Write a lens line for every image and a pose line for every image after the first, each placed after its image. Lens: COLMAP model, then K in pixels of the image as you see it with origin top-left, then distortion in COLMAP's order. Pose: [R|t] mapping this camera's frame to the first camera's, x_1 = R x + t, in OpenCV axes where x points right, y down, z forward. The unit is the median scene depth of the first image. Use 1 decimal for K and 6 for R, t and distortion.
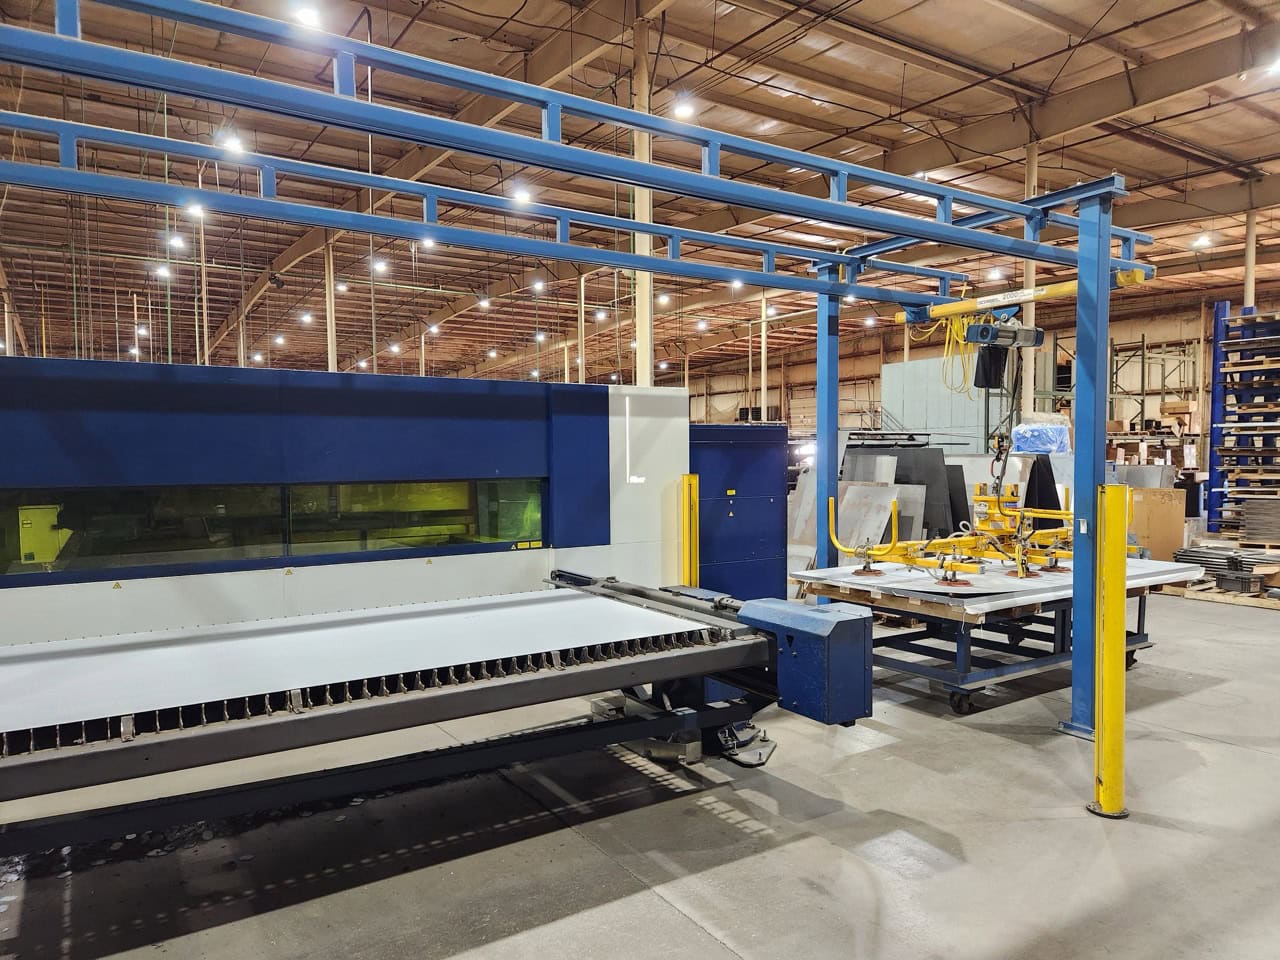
lens RADIAL K [[864.6, 0, 645.1], [0, 864.6, 471.2], [0, 0, 1]] dist [0.070632, -0.060855]
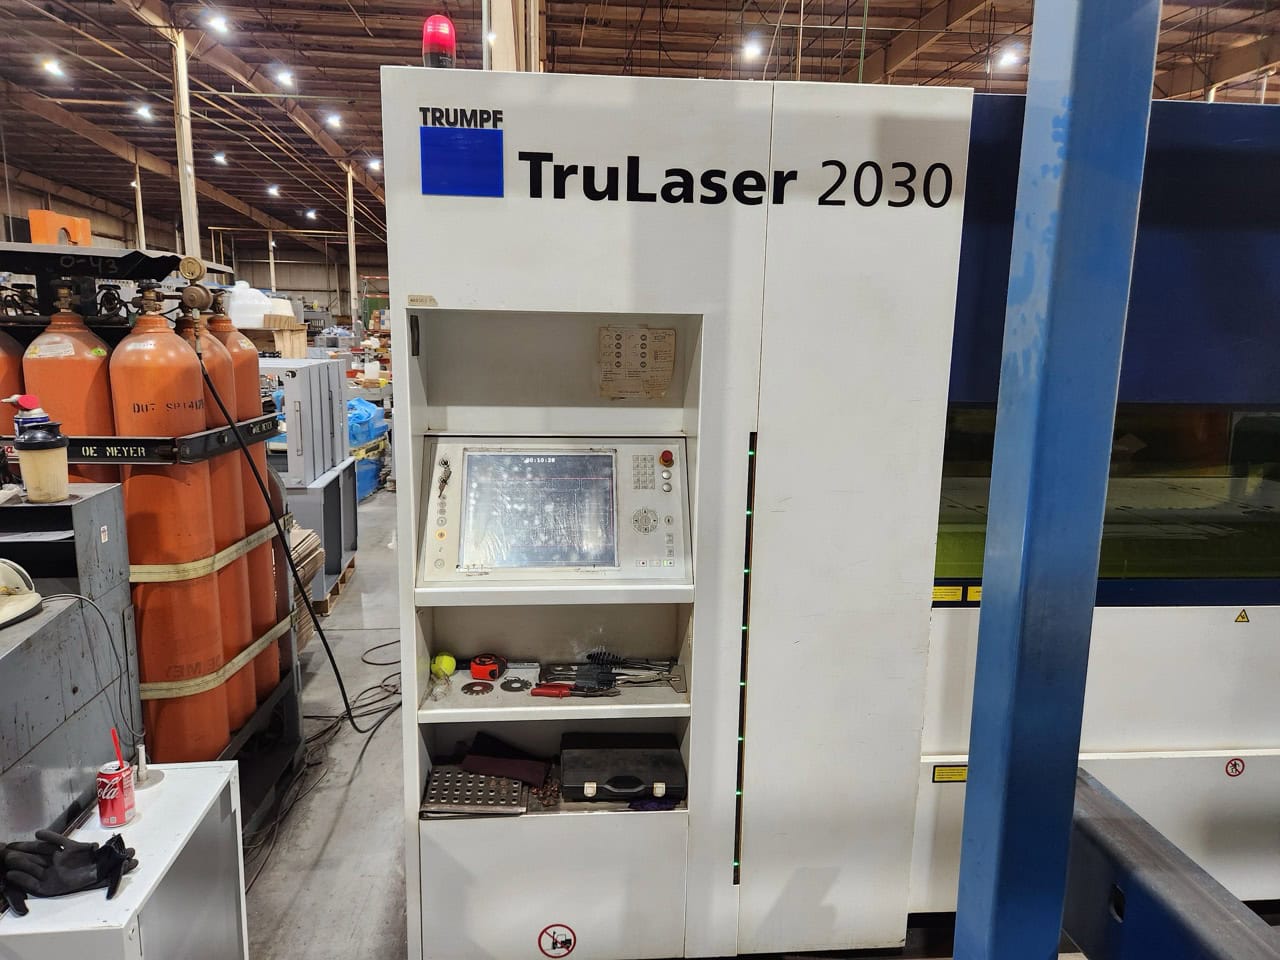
lens RADIAL K [[864.6, 0, 621.2], [0, 864.6, 475.7], [0, 0, 1]] dist [0.070632, -0.060855]
pose [[0.875461, 0.099480, -0.472939, -0.666999], [-0.030578, 0.988027, 0.151222, -0.004839], [0.482320, -0.117928, 0.868021, 0.441261]]
